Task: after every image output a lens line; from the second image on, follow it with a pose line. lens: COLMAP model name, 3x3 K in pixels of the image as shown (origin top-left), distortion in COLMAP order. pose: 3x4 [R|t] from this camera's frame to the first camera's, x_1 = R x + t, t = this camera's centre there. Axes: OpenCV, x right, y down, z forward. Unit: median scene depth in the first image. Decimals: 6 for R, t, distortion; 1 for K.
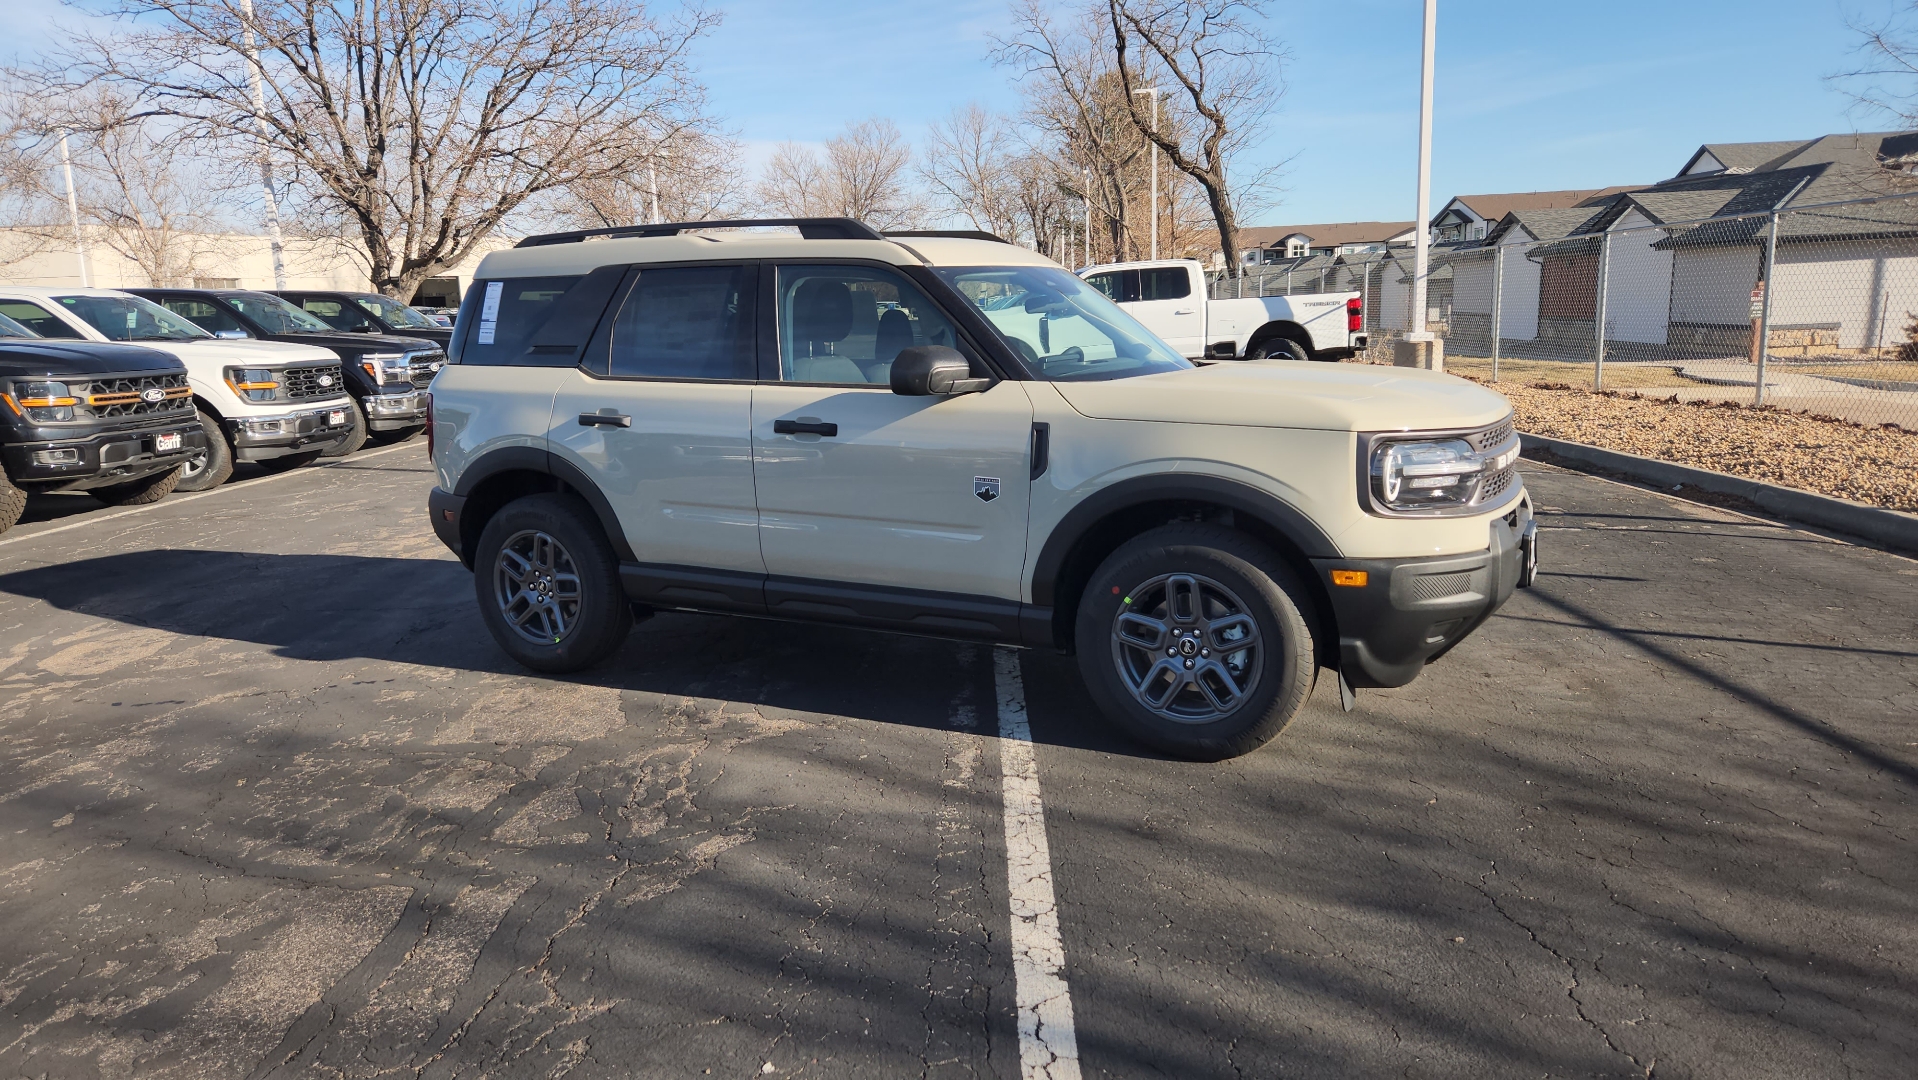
lens RADIAL K [[1273.7, 0, 921.1], [0, 1273.7, 530.3], [0, 0, 1]] dist [0.074871, -0.060035]
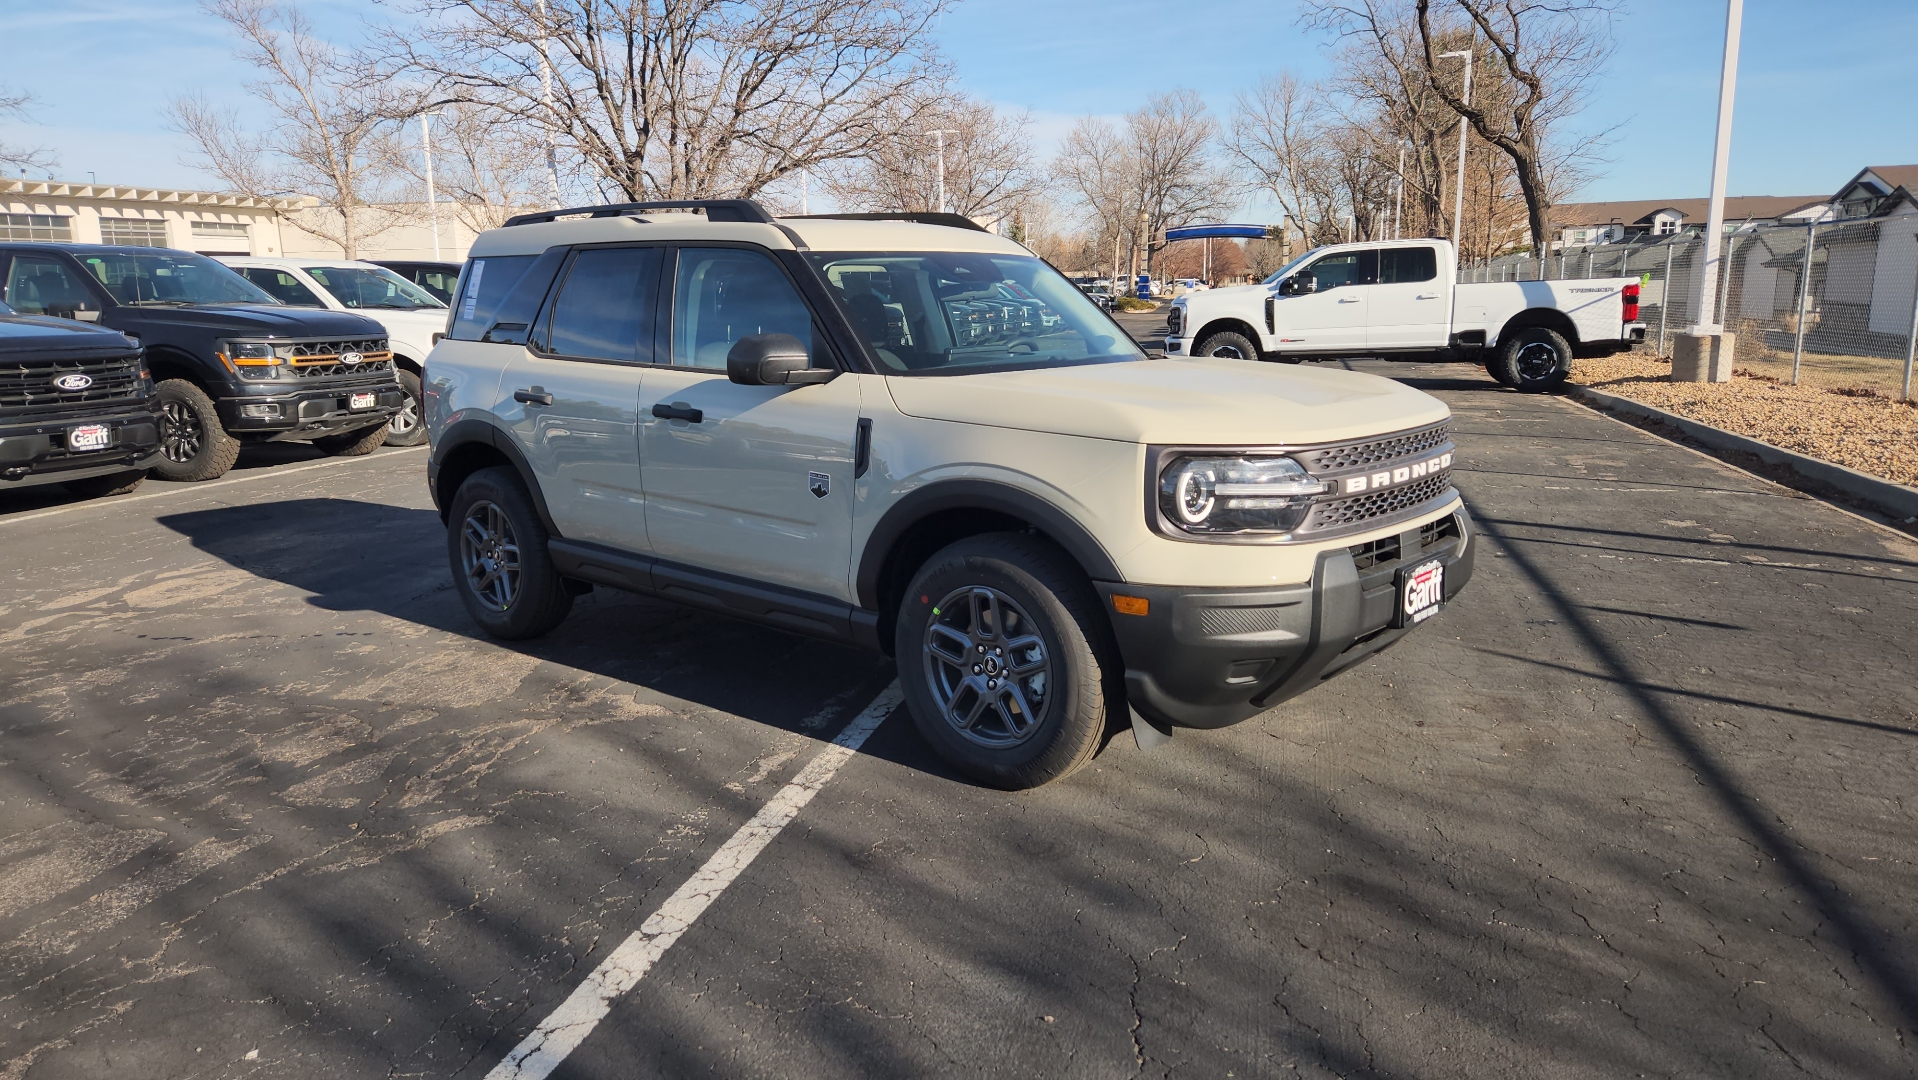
lens RADIAL K [[1275.1, 0, 929.5], [0, 1275.1, 539.4], [0, 0, 1]] dist [0.073230, -0.058370]
pose [[0.973333, 0.060548, -0.221262, 0.304657], [-0.055239, 0.998019, 0.030108, -0.021925], [0.222647, -0.017082, 0.974750, 0.069920]]
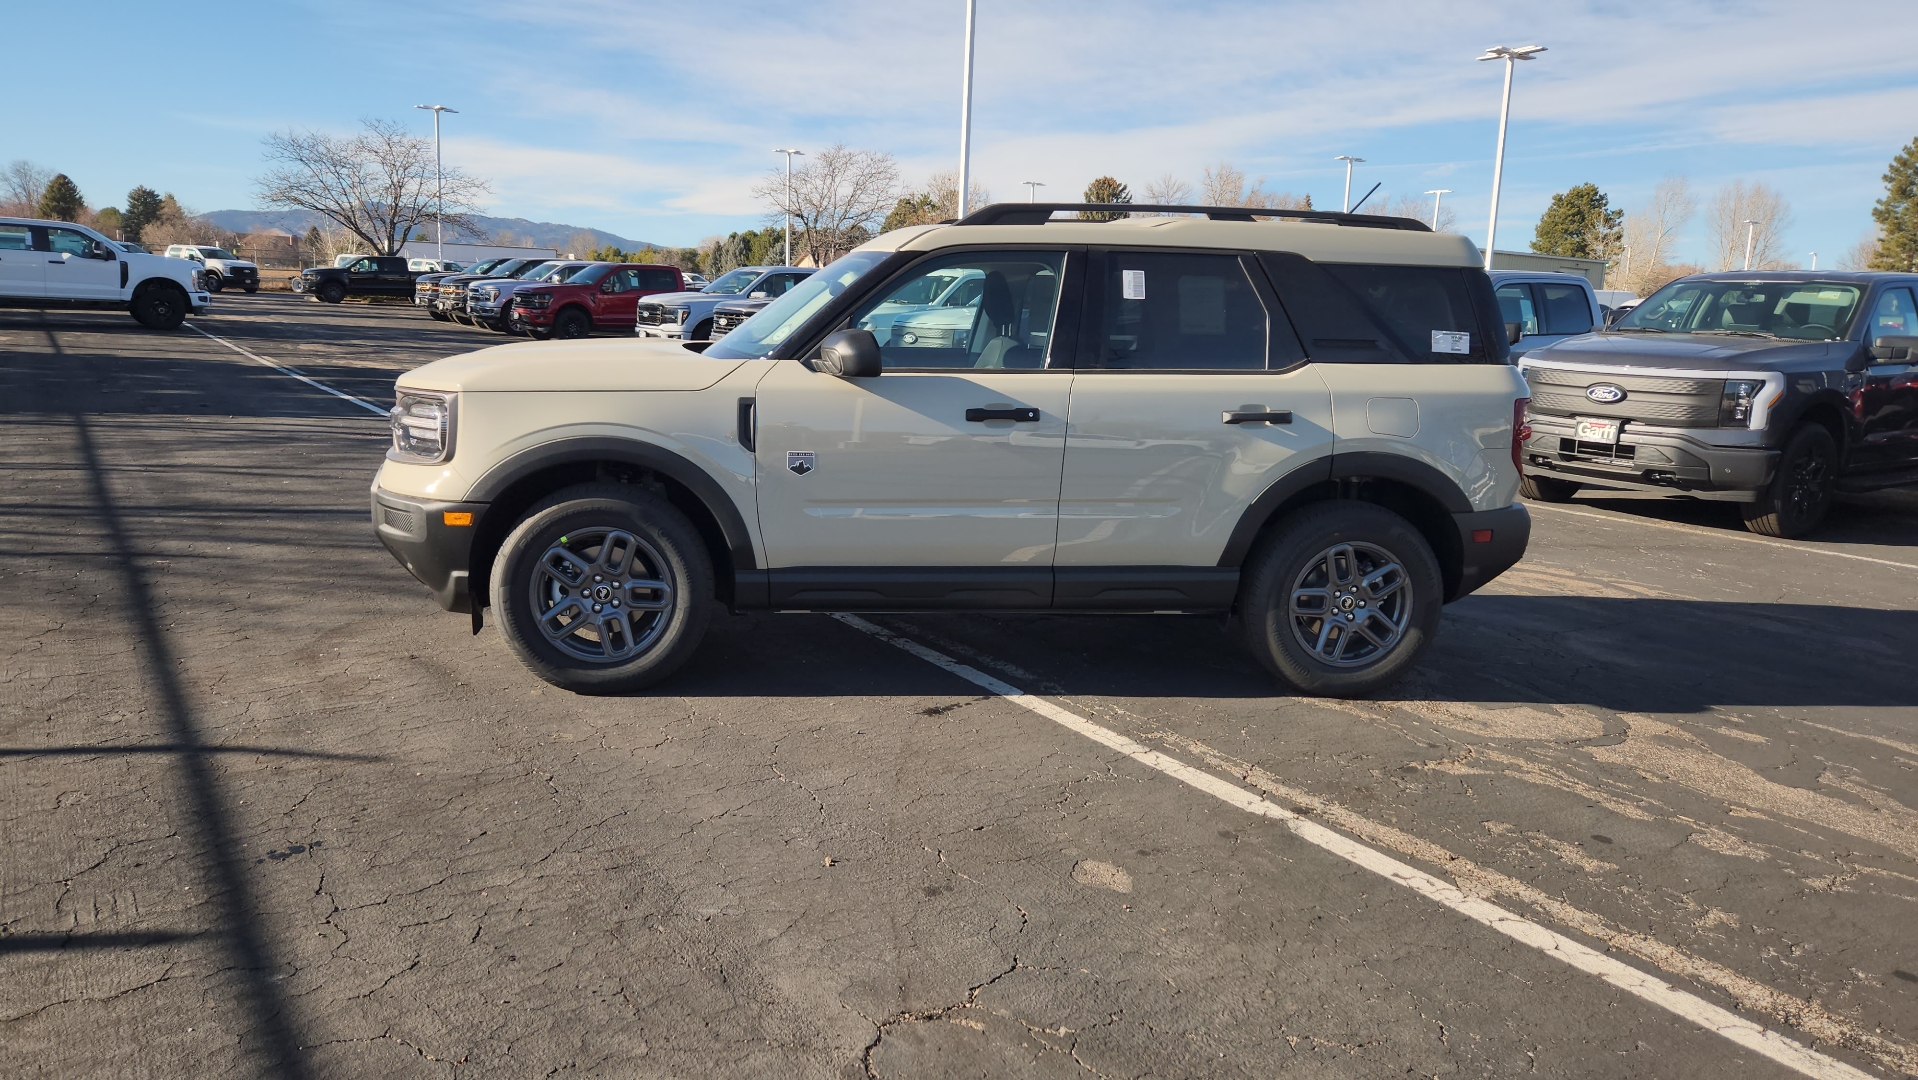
lens RADIAL K [[1277.5, 0, 910.8], [0, 1277.5, 534.7], [0, 0, 1]] dist [0.070707, -0.053860]
pose [[-0.813378, 0.101831, -0.572754, 0.699731], [-0.114181, 0.937463, 0.328824, -0.355965], [0.570420, 0.332856, -0.750885, 1.973901]]
